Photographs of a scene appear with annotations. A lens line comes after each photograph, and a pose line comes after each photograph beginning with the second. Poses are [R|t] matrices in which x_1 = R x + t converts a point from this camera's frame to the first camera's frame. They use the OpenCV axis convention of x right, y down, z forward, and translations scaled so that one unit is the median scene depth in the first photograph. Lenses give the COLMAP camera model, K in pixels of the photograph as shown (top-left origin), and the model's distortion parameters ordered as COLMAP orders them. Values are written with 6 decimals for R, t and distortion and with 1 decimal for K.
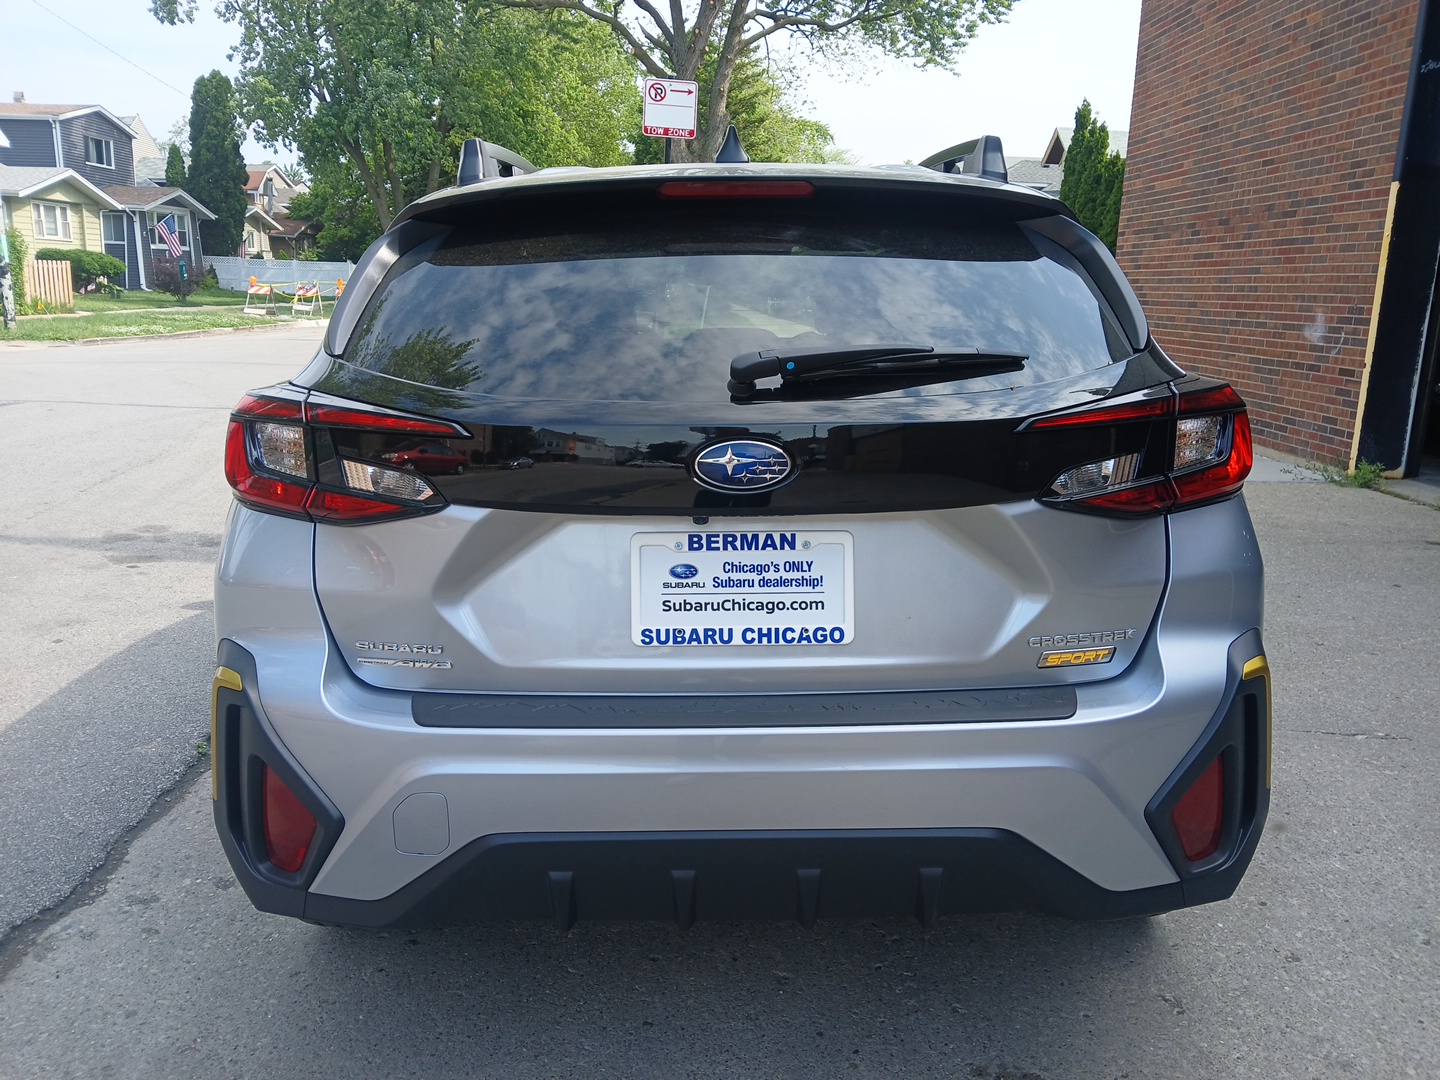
lens RADIAL K [[1148.6, 0, 726.3], [0, 1148.6, 535.5], [0, 0, 1]] dist [-0.003901, -0.008344]
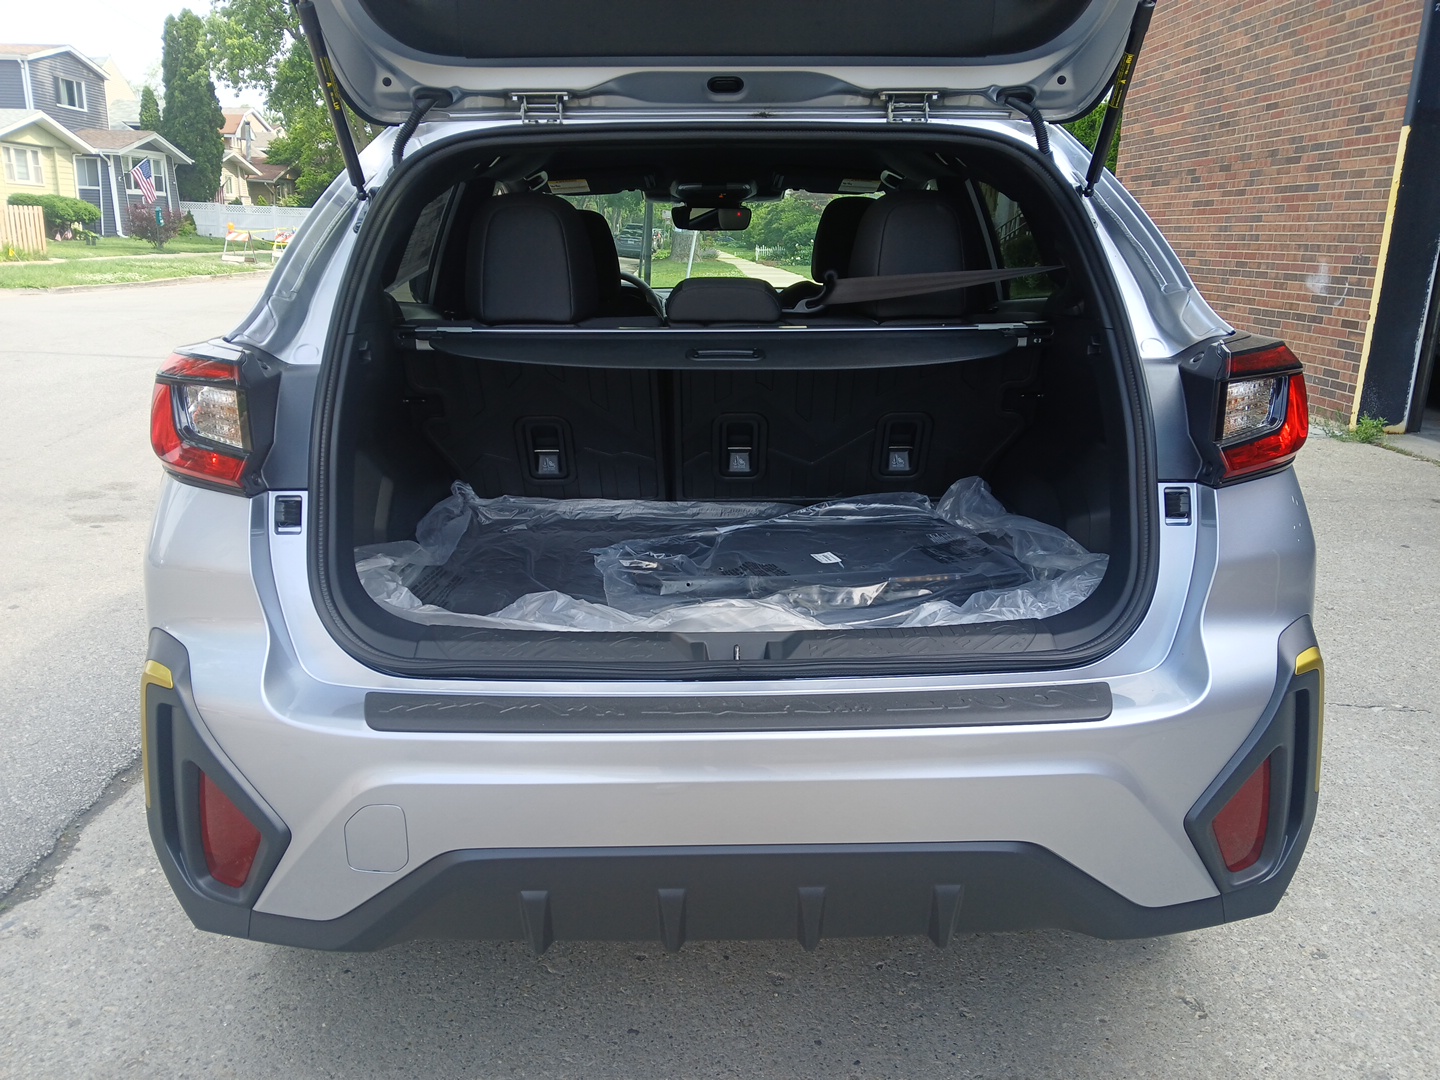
lens RADIAL K [[1148.6, 0, 726.3], [0, 1148.6, 535.5], [0, 0, 1]] dist [-0.003901, -0.008344]
pose [[0.999930, -0.000411, 0.011810, -0.001978], [-0.000096, 0.999078, 0.042929, -0.009125], [-0.011817, -0.042928, 0.999008, 0.048669]]
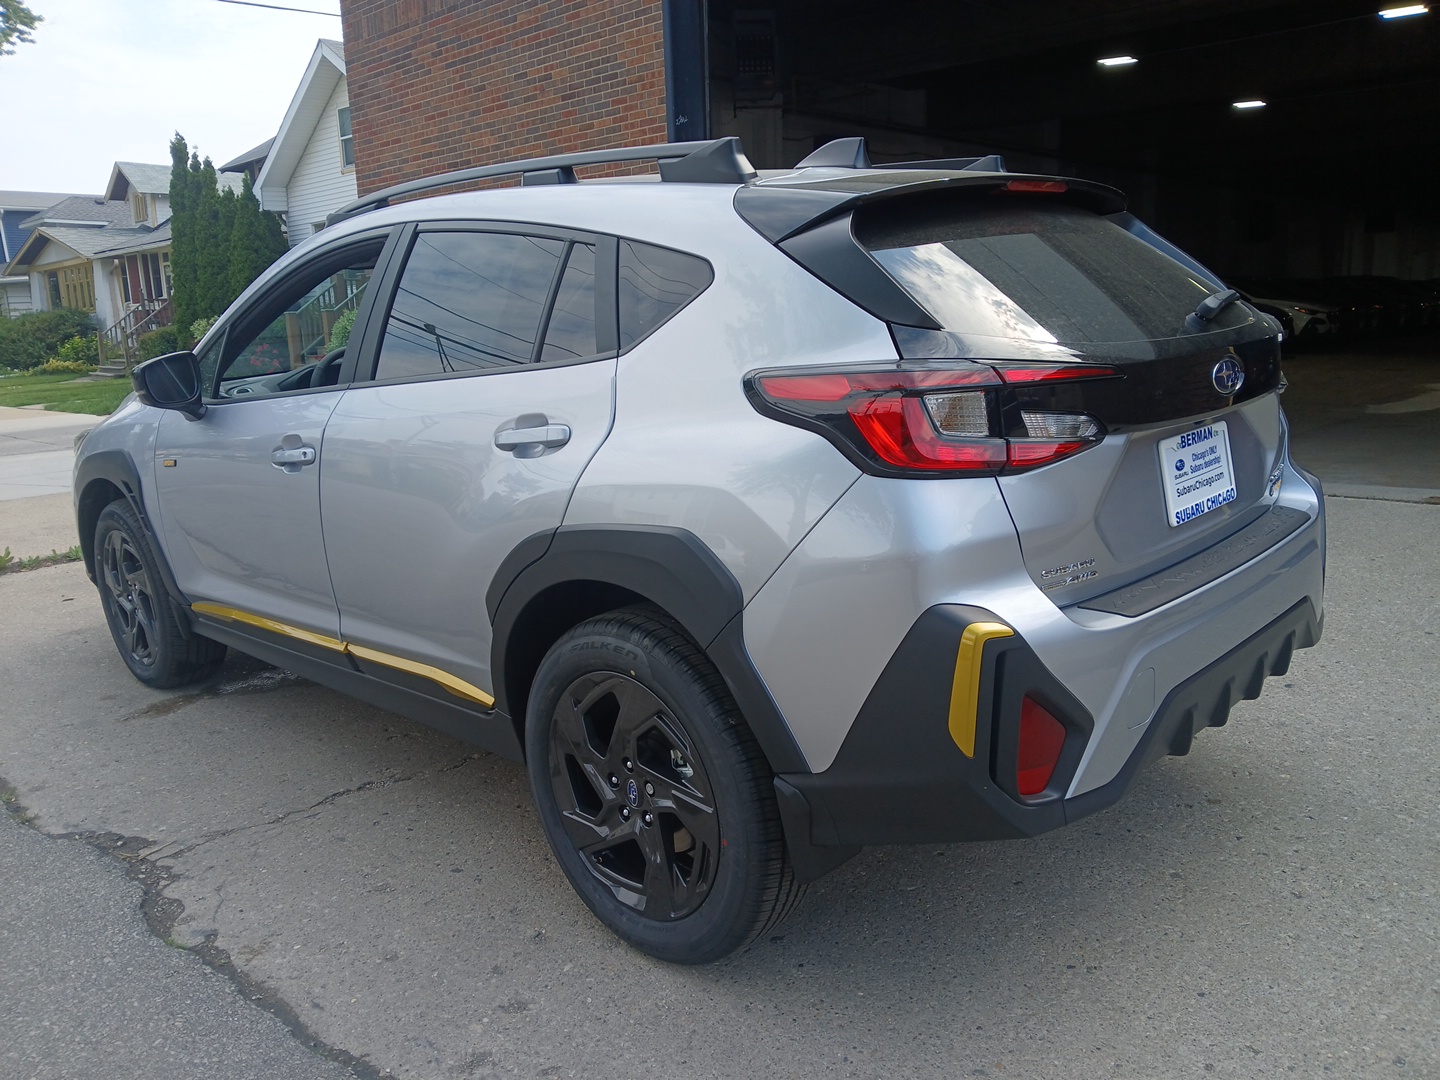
lens RADIAL K [[1148.6, 0, 726.3], [0, 1148.6, 535.5], [0, 0, 1]] dist [-0.003901, -0.008344]
pose [[0.696500, -0.187042, 0.692751, -0.590341], [0.209481, 0.976375, 0.053006, -0.030822], [-0.686299, 0.108199, 0.719226, 0.179497]]
